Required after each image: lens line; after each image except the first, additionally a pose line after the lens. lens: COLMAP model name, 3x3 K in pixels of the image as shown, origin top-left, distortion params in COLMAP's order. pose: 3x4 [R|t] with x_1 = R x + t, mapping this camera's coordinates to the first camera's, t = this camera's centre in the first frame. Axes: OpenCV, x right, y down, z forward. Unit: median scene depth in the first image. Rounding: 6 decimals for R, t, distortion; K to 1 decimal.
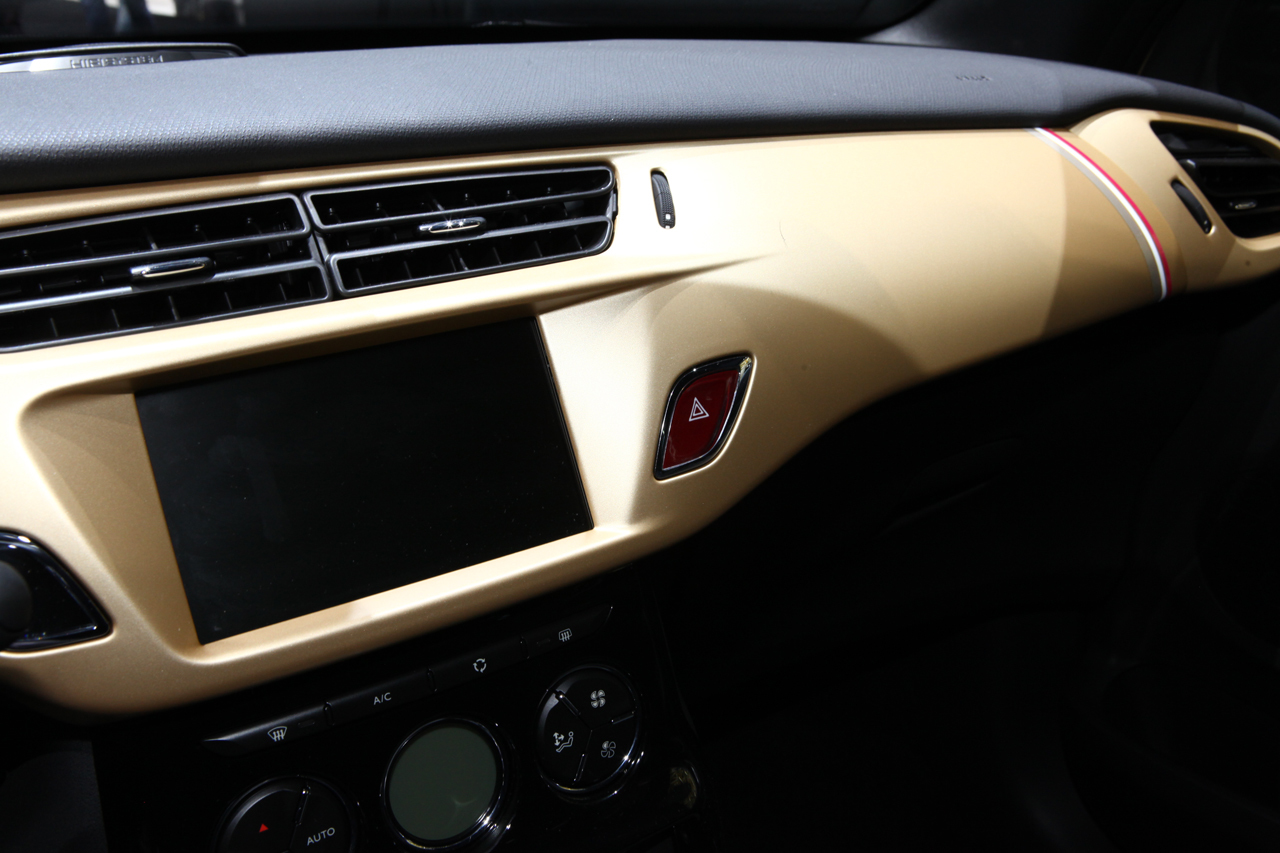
lens RADIAL K [[1203.5, 0, 640.0], [0, 1203.5, 426.5], [0, 0, 1]] dist [-0.010920, -0.005993]
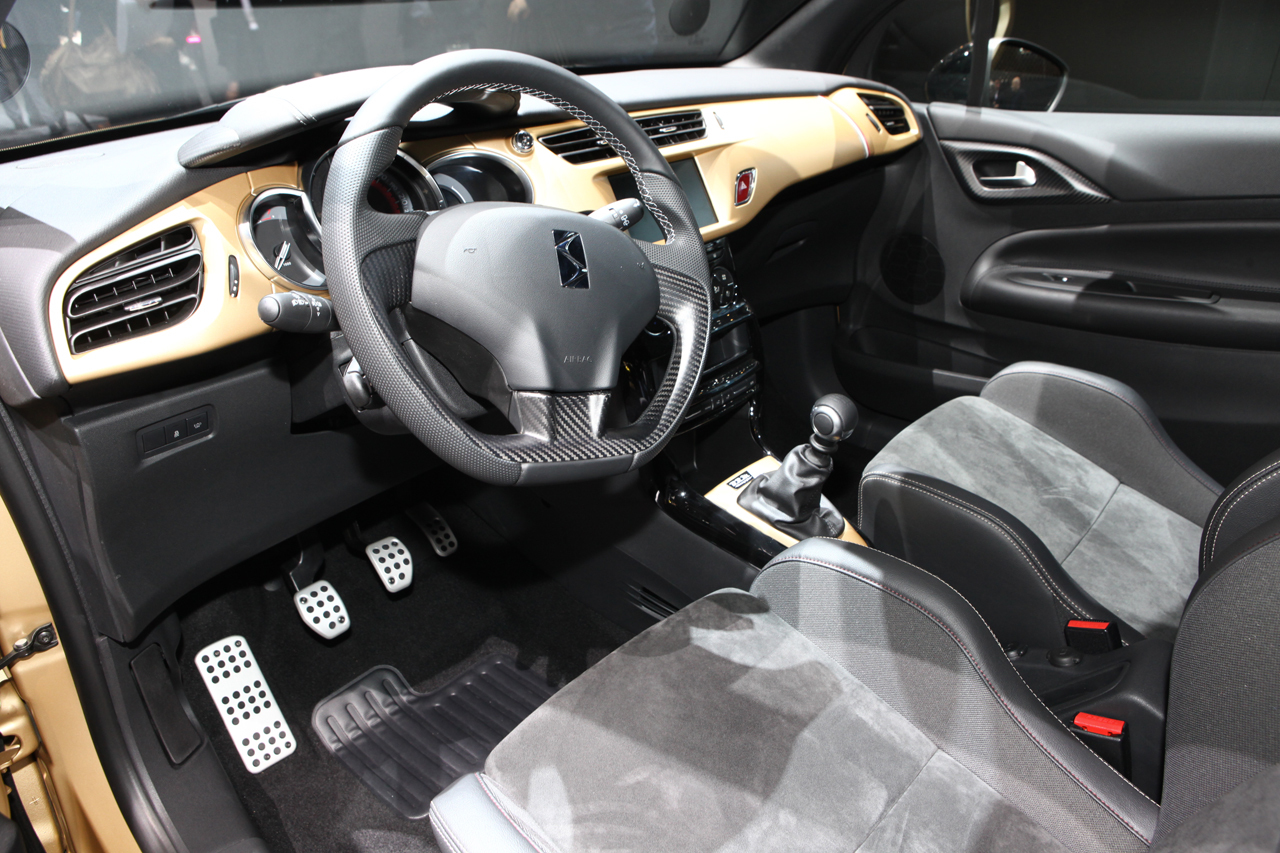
lens RADIAL K [[833.3, 0, 640.0], [0, 833.3, 426.5], [0, 0, 1]] dist [-0.101296, 0.057295]
pose [[0.977391, -0.119240, 0.174610, -0.636682], [0.101067, 0.988831, 0.109539, 0.328916], [-0.185721, -0.089415, 0.978526, -1.070190]]
